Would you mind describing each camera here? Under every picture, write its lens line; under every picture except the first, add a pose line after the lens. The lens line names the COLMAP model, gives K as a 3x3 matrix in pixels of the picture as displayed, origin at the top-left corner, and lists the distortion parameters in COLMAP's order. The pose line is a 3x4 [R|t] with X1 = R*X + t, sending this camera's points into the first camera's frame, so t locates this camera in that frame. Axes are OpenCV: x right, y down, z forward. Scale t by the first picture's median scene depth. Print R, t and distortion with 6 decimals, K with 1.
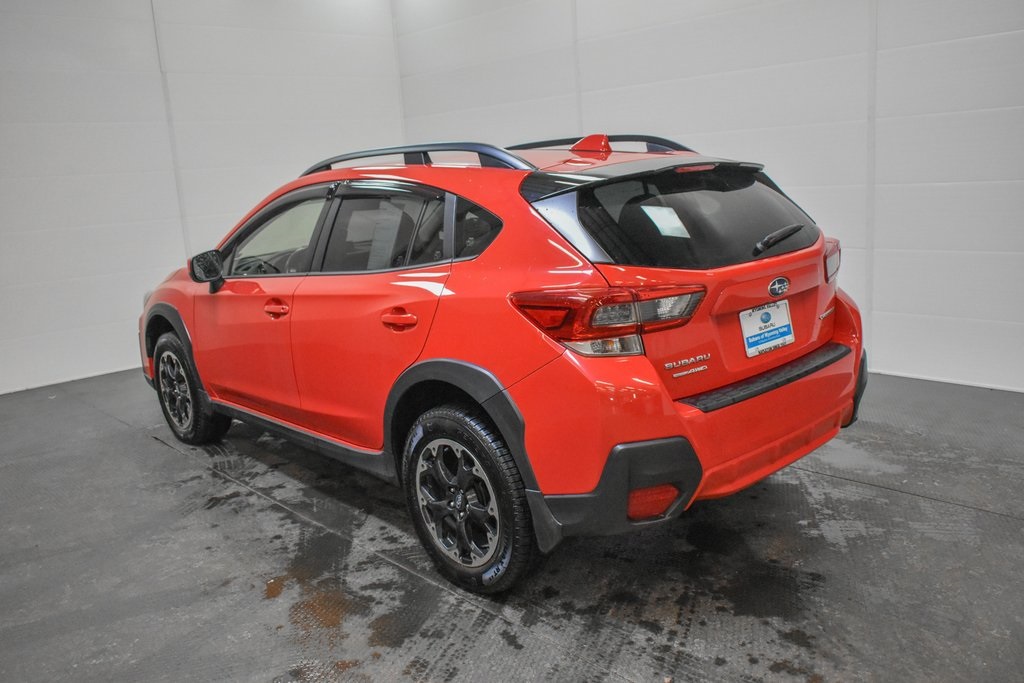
lens RADIAL K [[898.2, 0, 512.0], [0, 898.2, 341.5], [0, 0, 1]] dist [-0.005000, -0.001049]
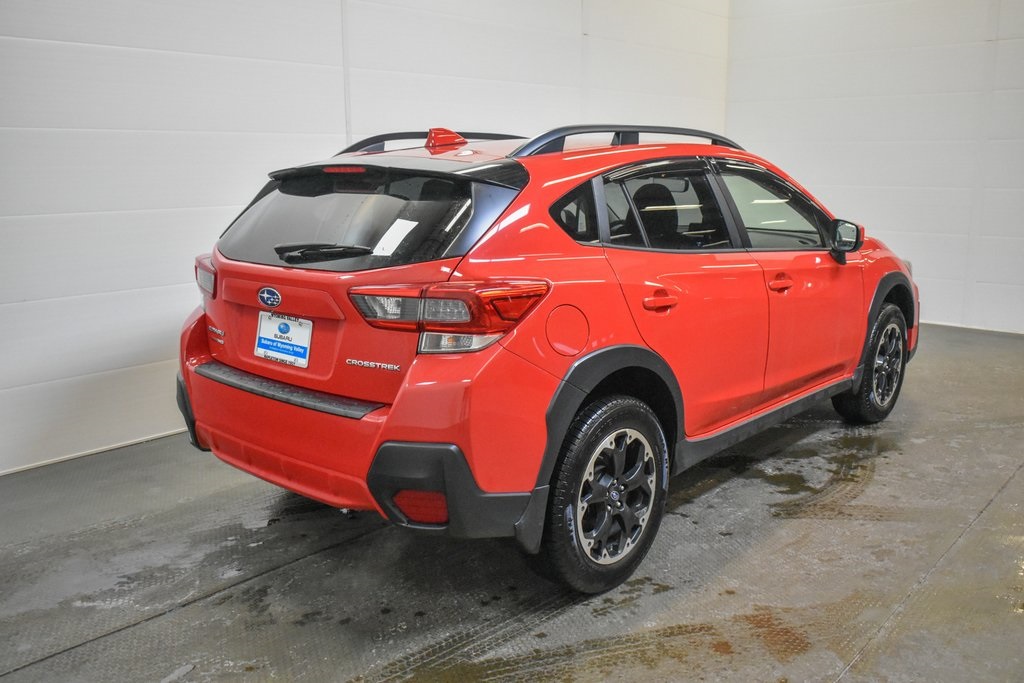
lens RADIAL K [[898.2, 0, 512.0], [0, 898.2, 341.5], [0, 0, 1]] dist [-0.005000, -0.001049]
pose [[0.083723, 0.265909, -0.960356, 1.251171], [-0.192822, 0.949848, 0.246190, -0.302274], [0.977656, 0.164566, 0.130797, 1.128715]]
